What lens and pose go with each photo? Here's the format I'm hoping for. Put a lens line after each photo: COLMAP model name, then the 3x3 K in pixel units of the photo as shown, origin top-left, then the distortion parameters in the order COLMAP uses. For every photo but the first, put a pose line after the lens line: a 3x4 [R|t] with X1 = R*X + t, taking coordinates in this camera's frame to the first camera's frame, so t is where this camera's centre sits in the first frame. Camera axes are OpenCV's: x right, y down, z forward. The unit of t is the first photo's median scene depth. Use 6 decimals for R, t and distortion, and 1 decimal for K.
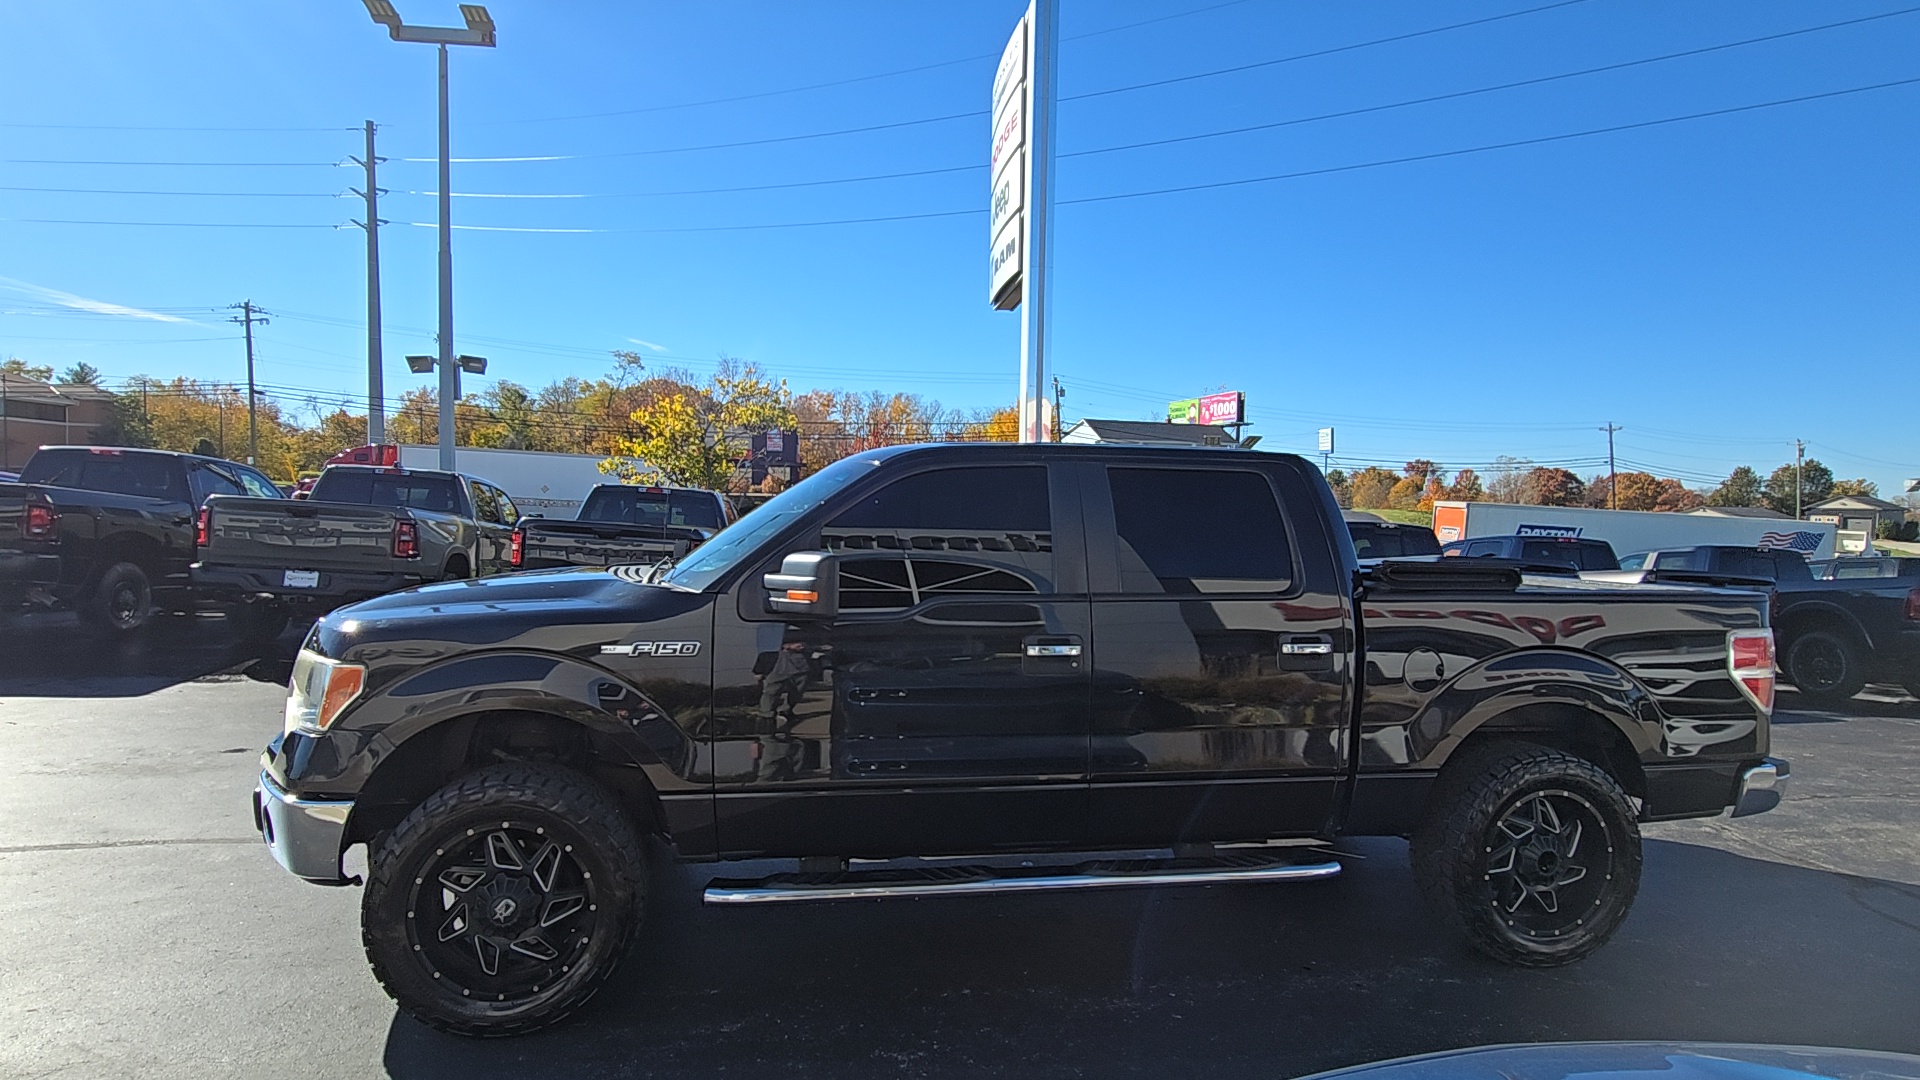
lens RADIAL K [[964.5, 0, 952.5], [0, 964.5, 546.1], [0, 0, 1]] dist [0.000126, -0.001955]
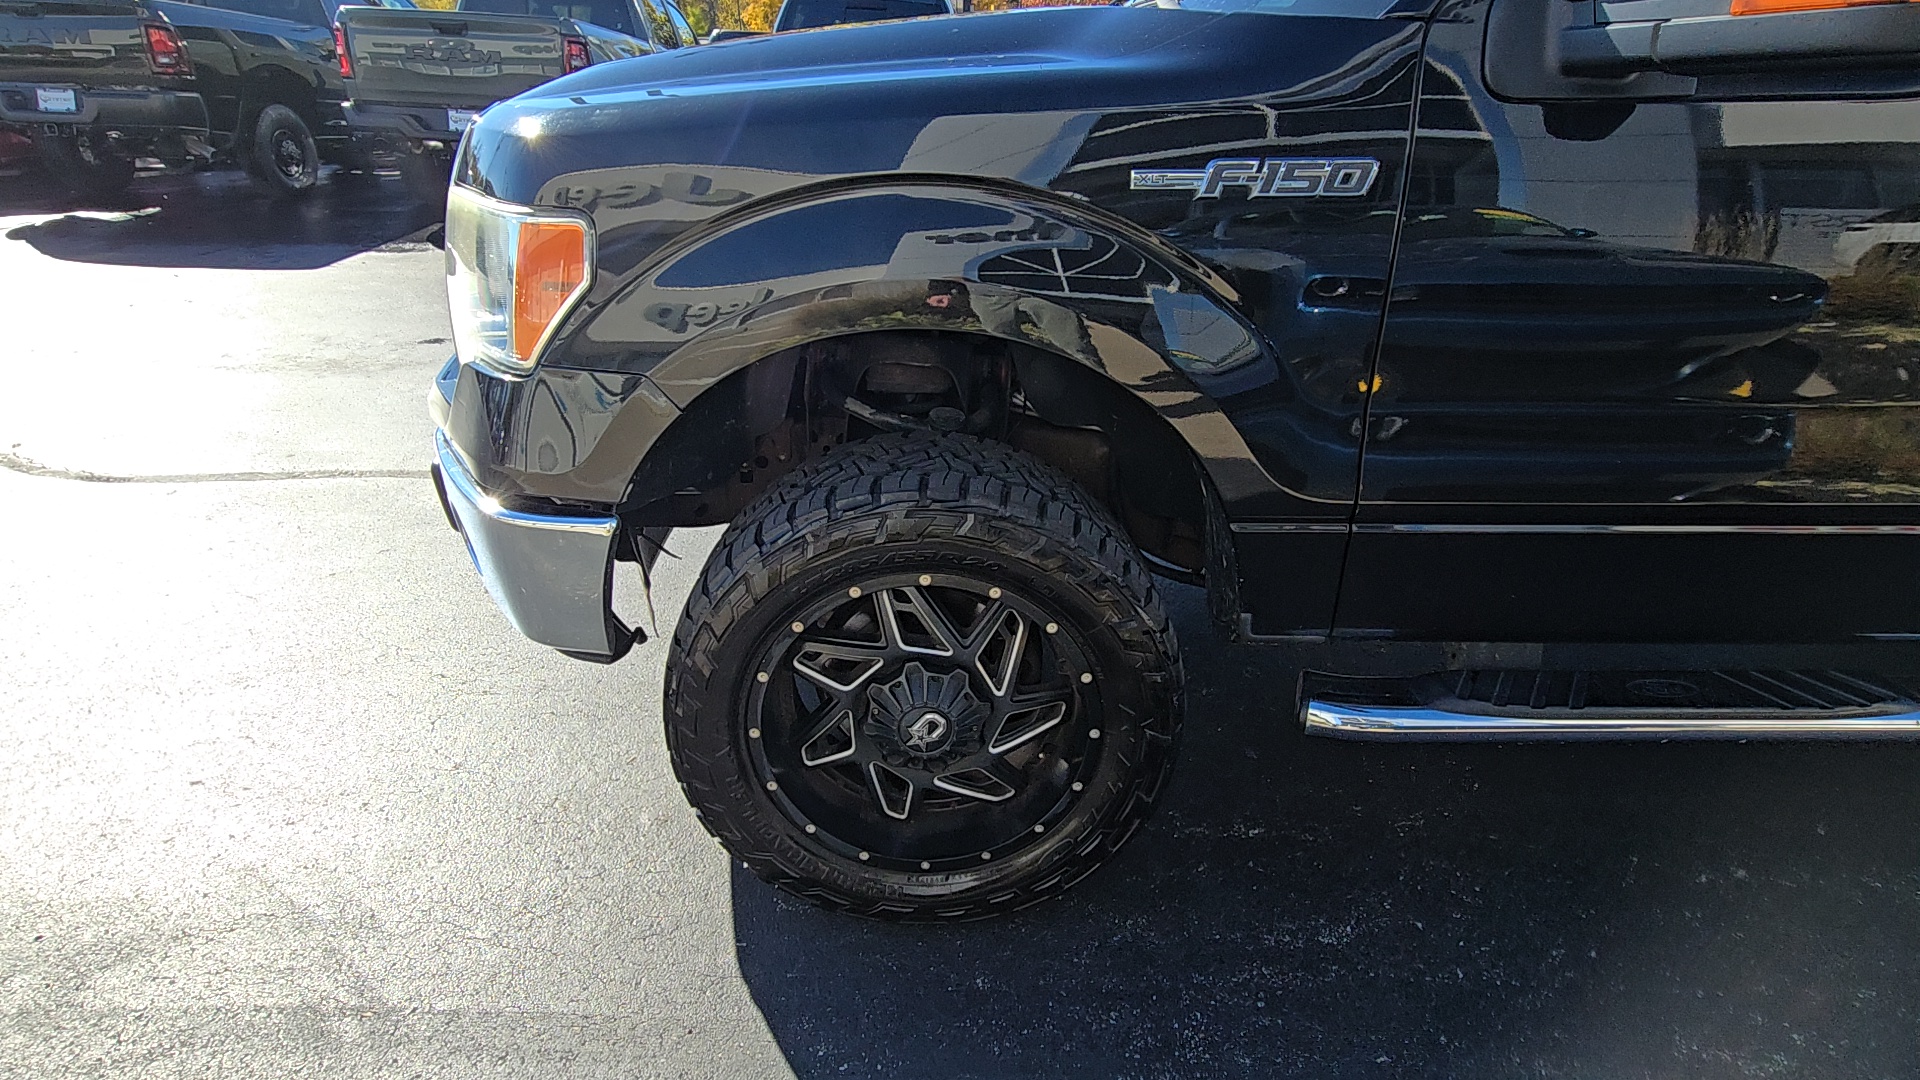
lens RADIAL K [[964.5, 0, 947.1], [0, 964.5, 536.0], [0, 0, 1]] dist [0.000126, -0.001955]
pose [[0.985122, 0.055258, -0.162728, -0.351637], [0.016681, 0.911679, 0.410565, 0.073934], [0.171043, -0.407171, 0.897193, 0.551702]]
